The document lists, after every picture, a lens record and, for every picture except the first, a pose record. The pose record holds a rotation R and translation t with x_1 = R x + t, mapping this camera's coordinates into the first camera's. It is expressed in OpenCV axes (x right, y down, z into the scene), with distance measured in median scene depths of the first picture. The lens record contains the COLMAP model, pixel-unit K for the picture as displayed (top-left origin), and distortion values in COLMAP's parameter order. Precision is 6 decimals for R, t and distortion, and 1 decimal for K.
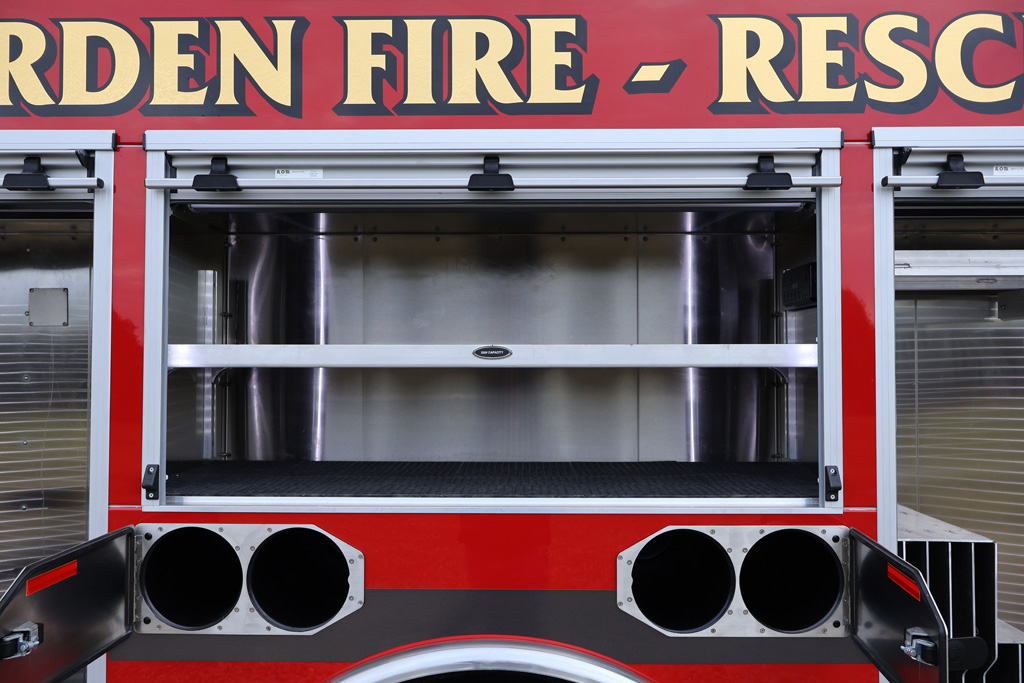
lens RADIAL K [[860.6, 0, 504.6], [0, 860.6, 337.2], [0, 0, 1]] dist [0.014893, -0.023262]
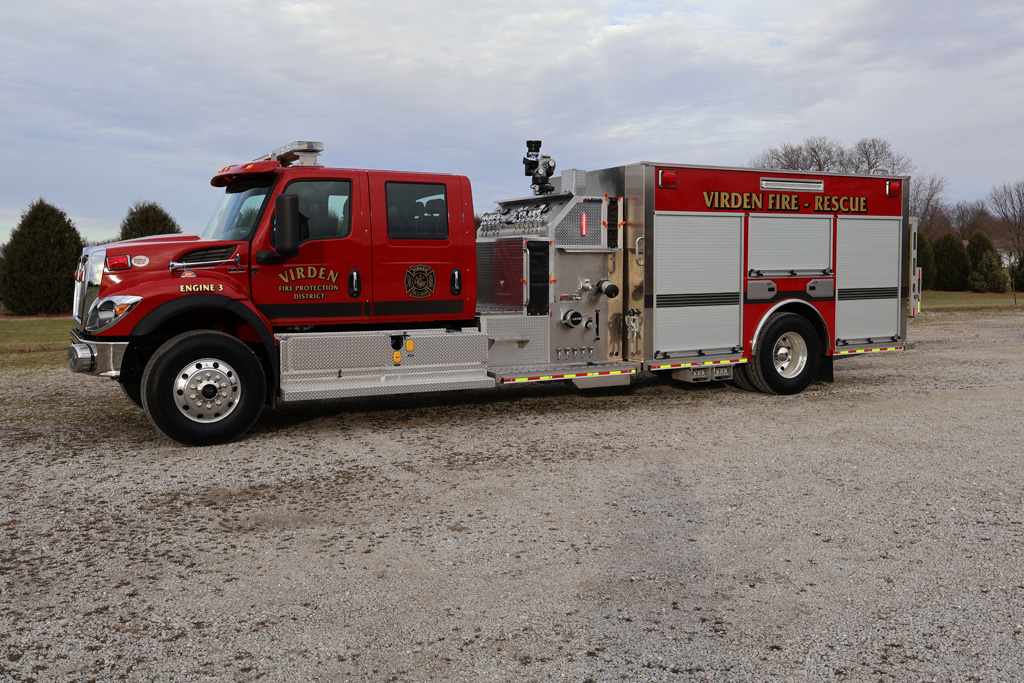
lens RADIAL K [[917.2, 0, 521.4], [0, 917.2, 347.3], [0, 0, 1]] dist [0.011476, -0.007411]
pose [[0.869060, -0.054381, 0.491709, -4.898808], [0.006589, 0.995124, 0.098412, 0.039729], [-0.494663, -0.082287, 0.865181, -3.725669]]
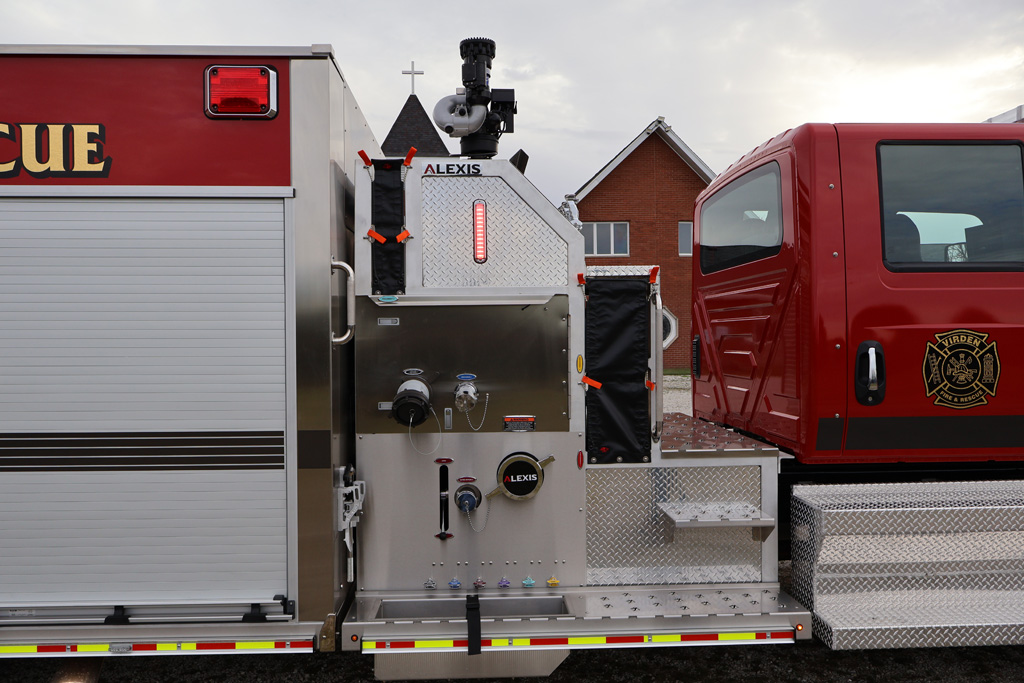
lens RADIAL K [[860.6, 0, 519.0], [0, 860.6, 344.1], [0, 0, 1]] dist [0.014893, -0.023262]
pose [[0.999134, -0.006250, 0.041129, 1.614999], [0.004513, 0.999100, 0.042183, 0.024178], [-0.041355, -0.041961, 0.998263, -0.916141]]
